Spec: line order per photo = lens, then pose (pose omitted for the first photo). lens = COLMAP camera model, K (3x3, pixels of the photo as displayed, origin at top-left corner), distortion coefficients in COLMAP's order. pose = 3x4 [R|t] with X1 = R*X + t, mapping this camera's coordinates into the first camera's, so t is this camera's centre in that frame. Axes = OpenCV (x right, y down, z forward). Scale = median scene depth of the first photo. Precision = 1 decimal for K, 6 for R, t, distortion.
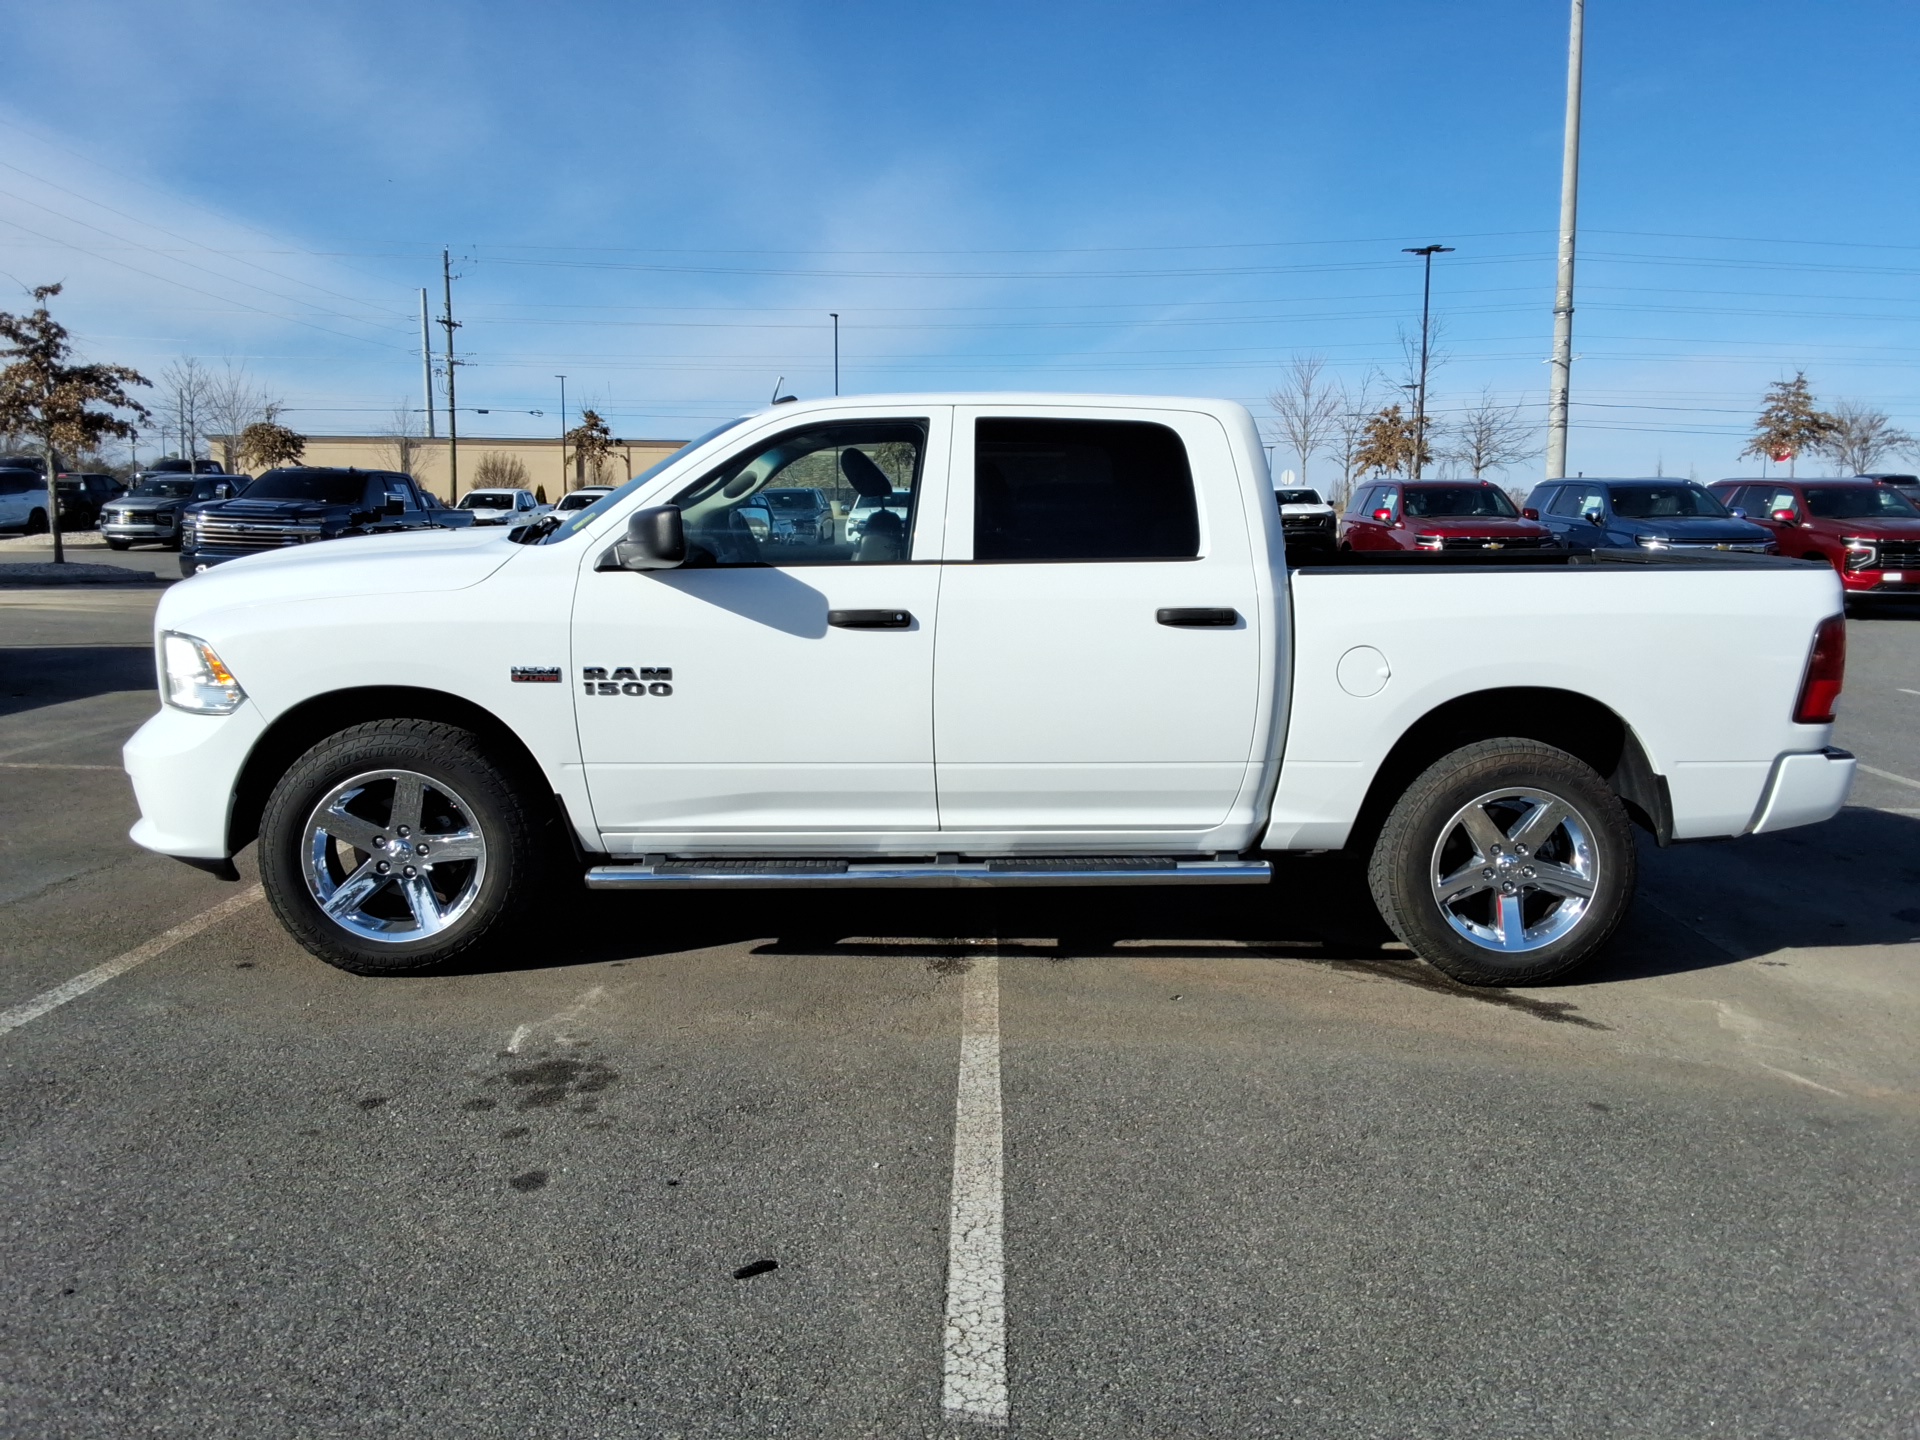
lens RADIAL K [[1563.2, 0, 959.7], [0, 1563.2, 682.0], [0, 0, 1]] dist [0.100275, -0.160329]
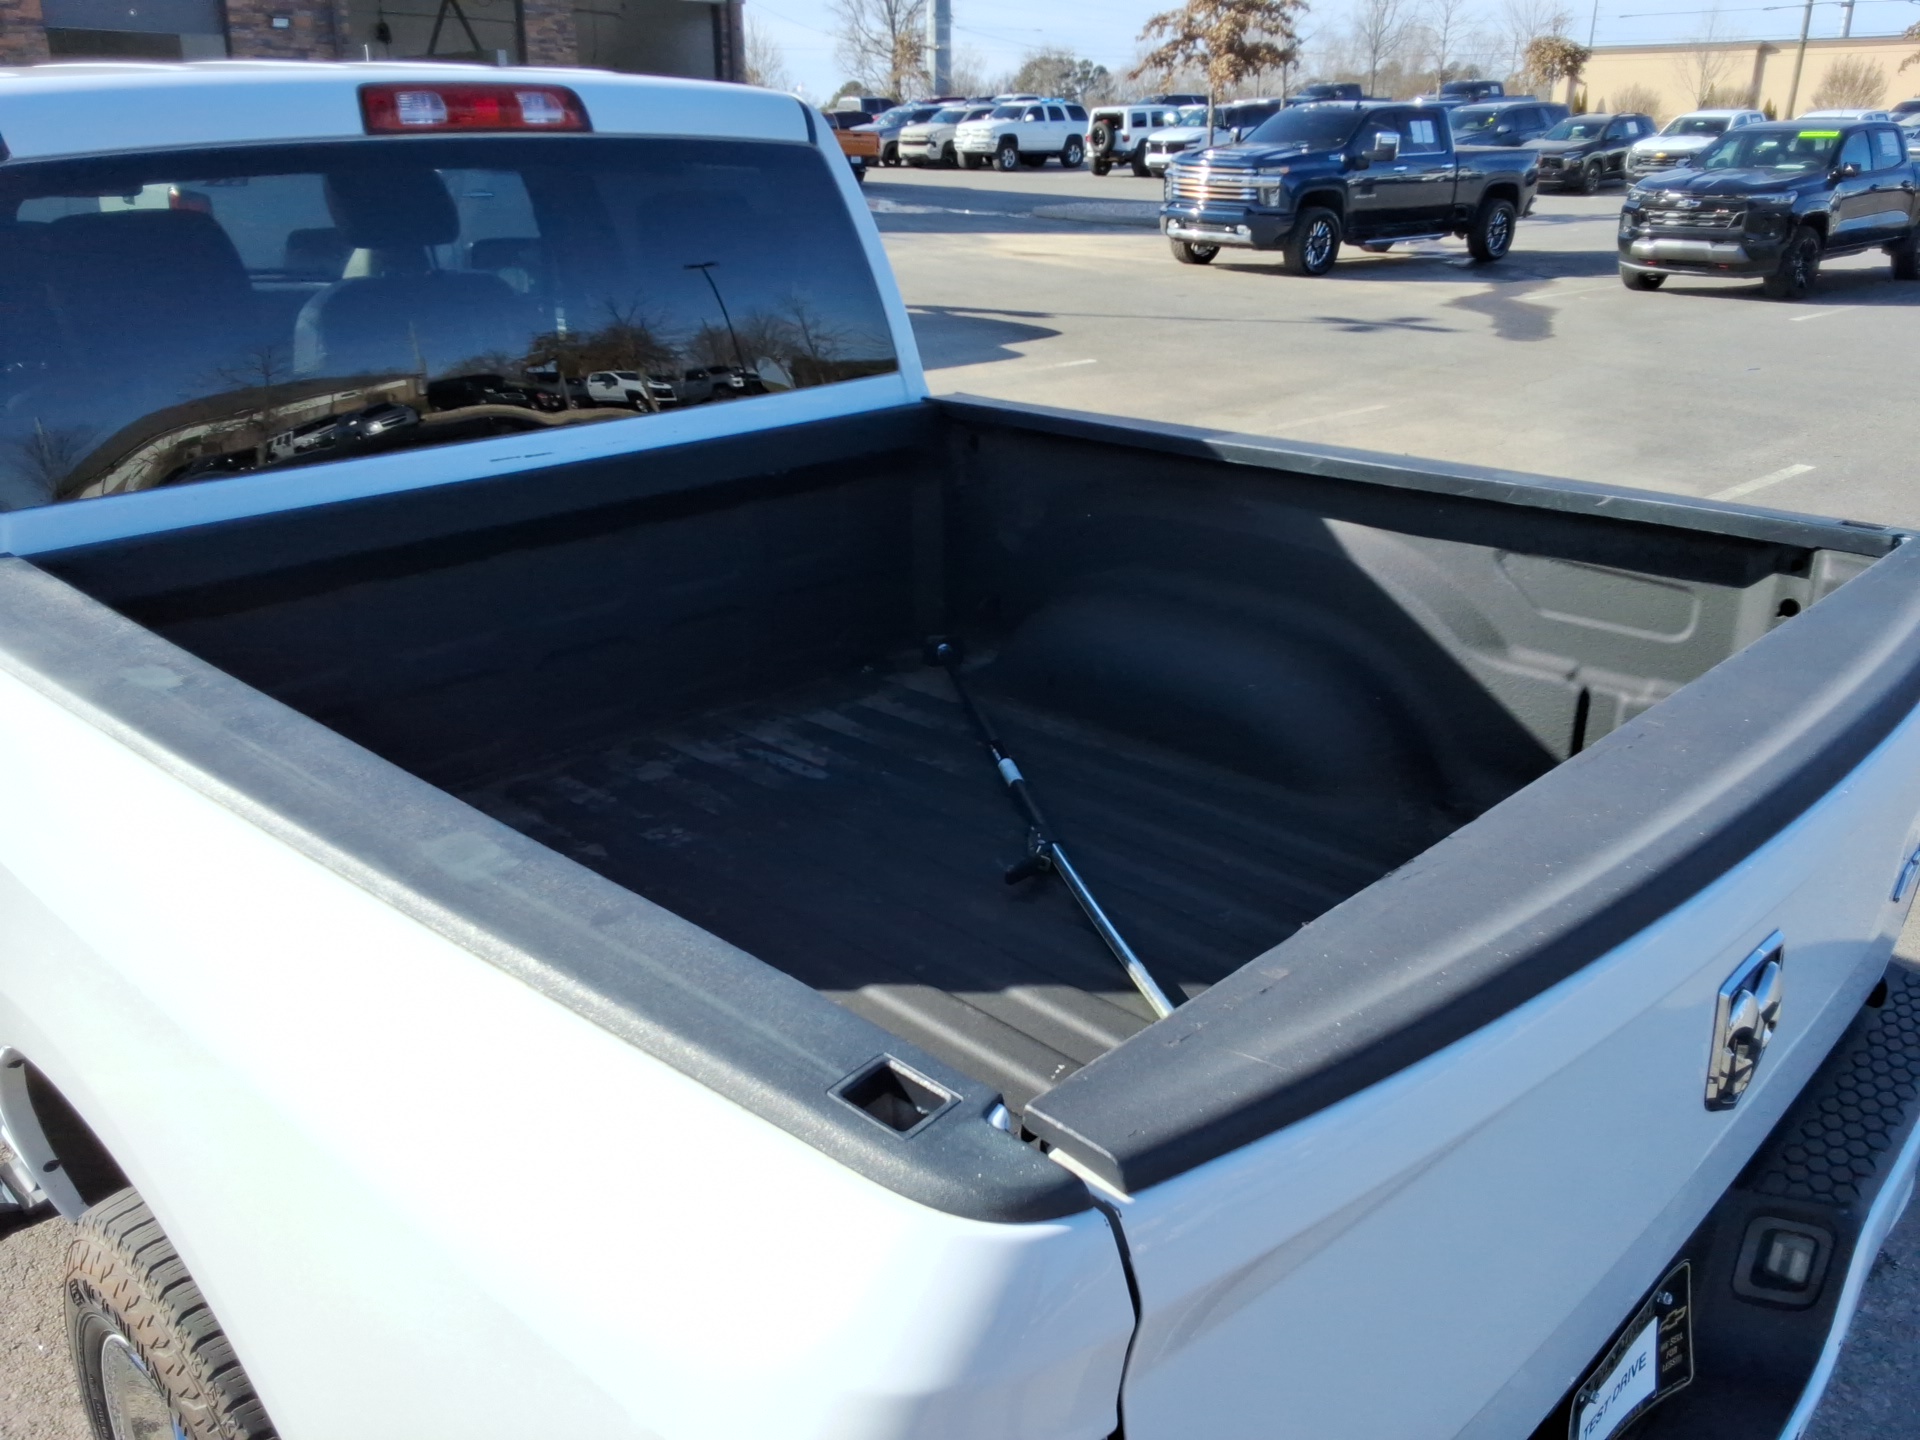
lens RADIAL K [[1544.8, 0, 964.0], [0, 1544.8, 683.0], [0, 0, 1]] dist [0.064920, -0.084195]
pose [[0.671856, 0.243064, -0.699664, 0.115025], [-0.072530, 0.961671, 0.264438, -0.030070], [0.737122, -0.126918, 0.663734, 0.170794]]
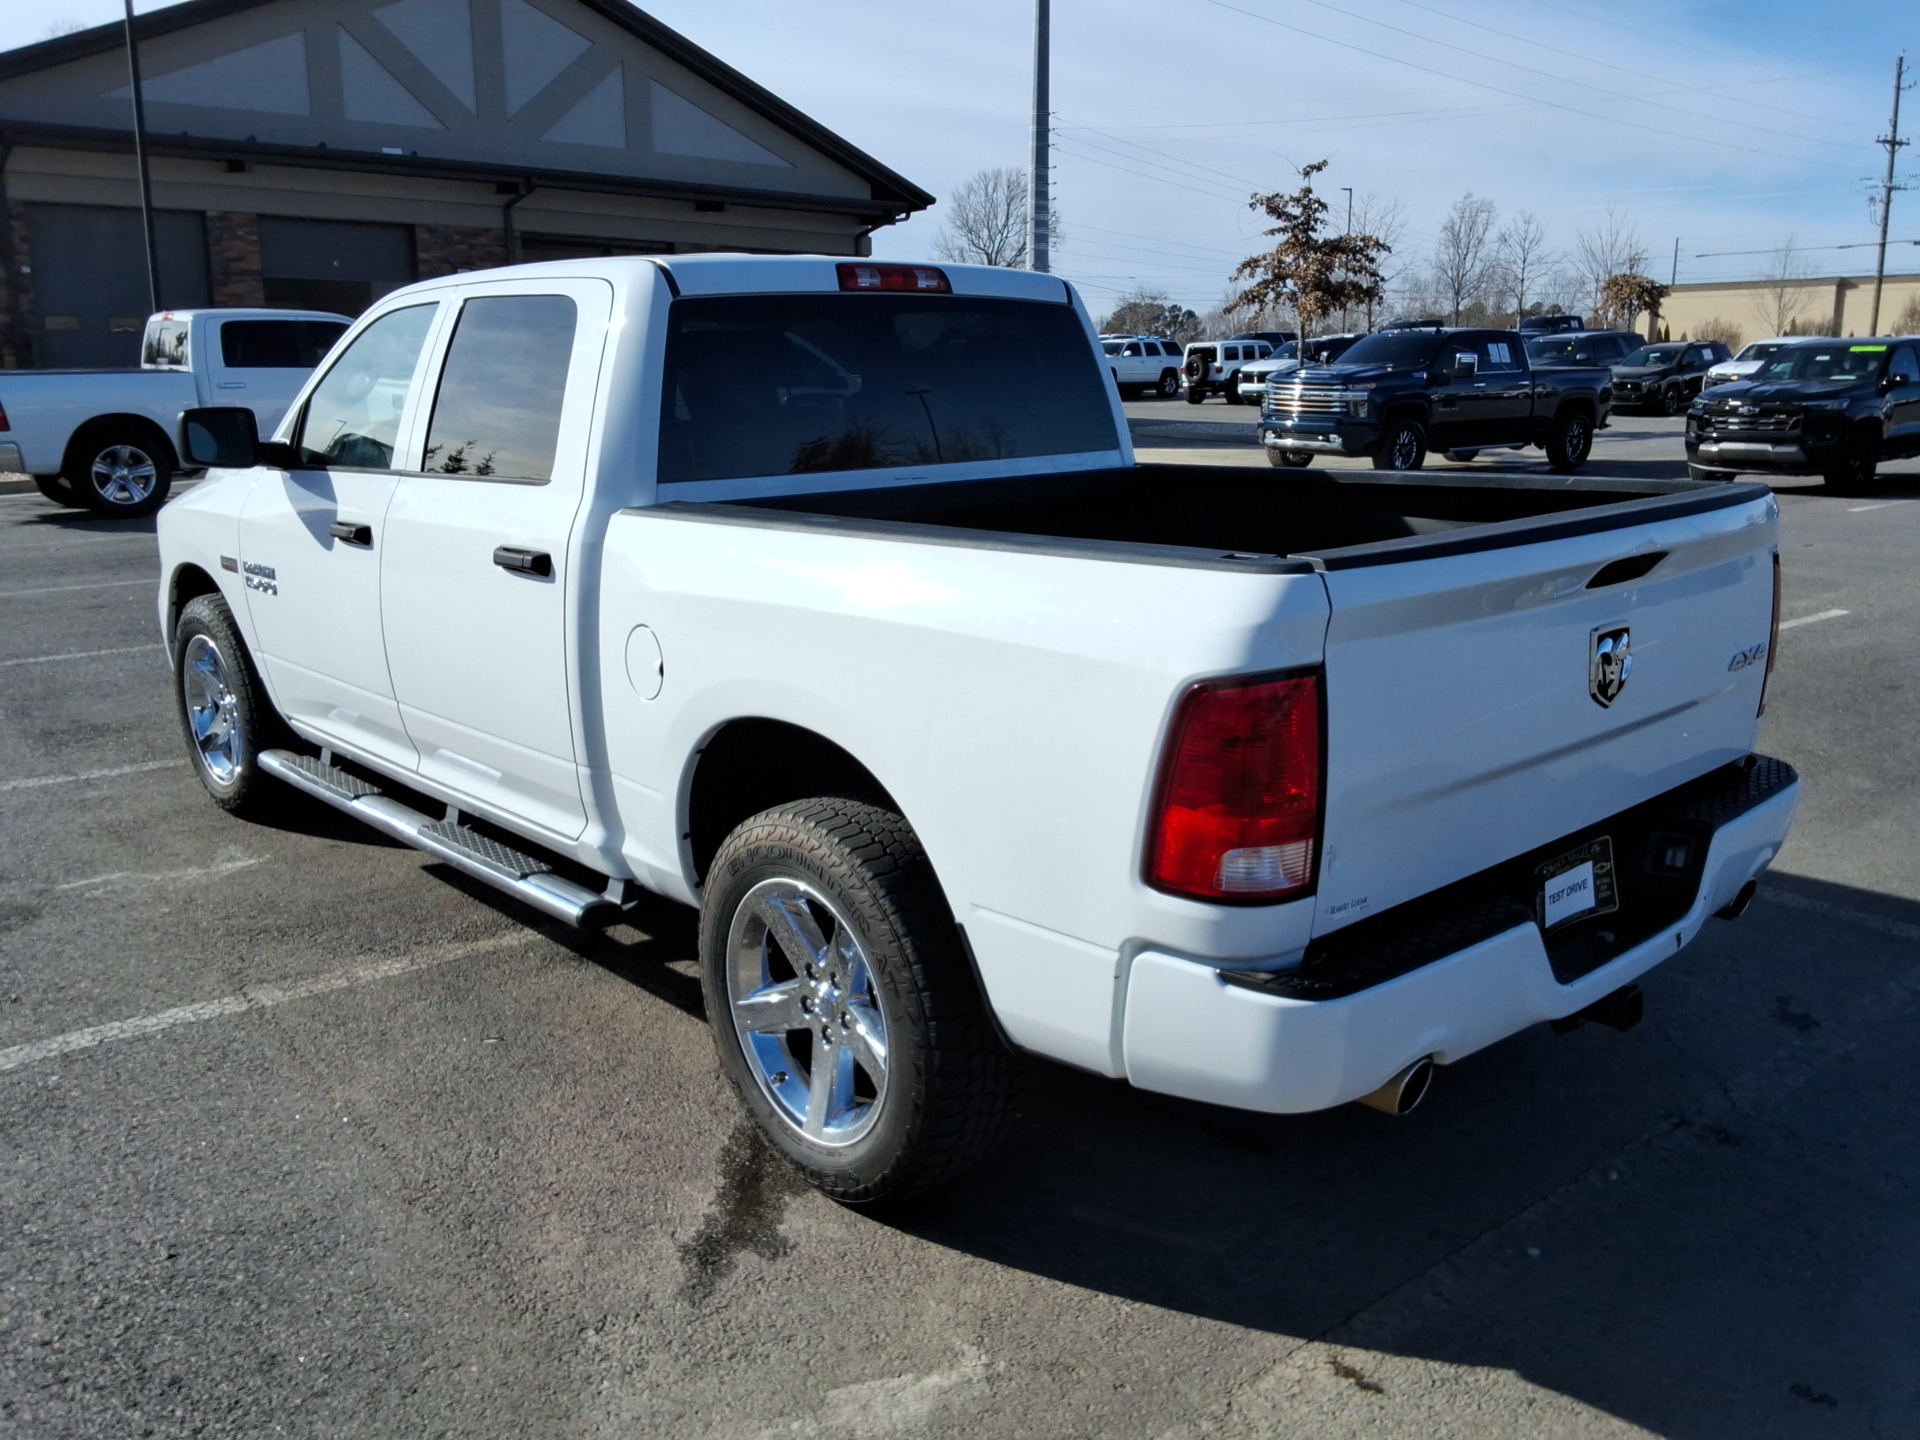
lens RADIAL K [[1563.2, 0, 959.7], [0, 1563.2, 682.0], [0, 0, 1]] dist [0.100275, -0.160329]
pose [[0.627341, 0.139629, -0.766125, 0.153794], [-0.068618, 0.989879, 0.124221, -0.016347], [0.775716, -0.025358, 0.630573, 0.120350]]
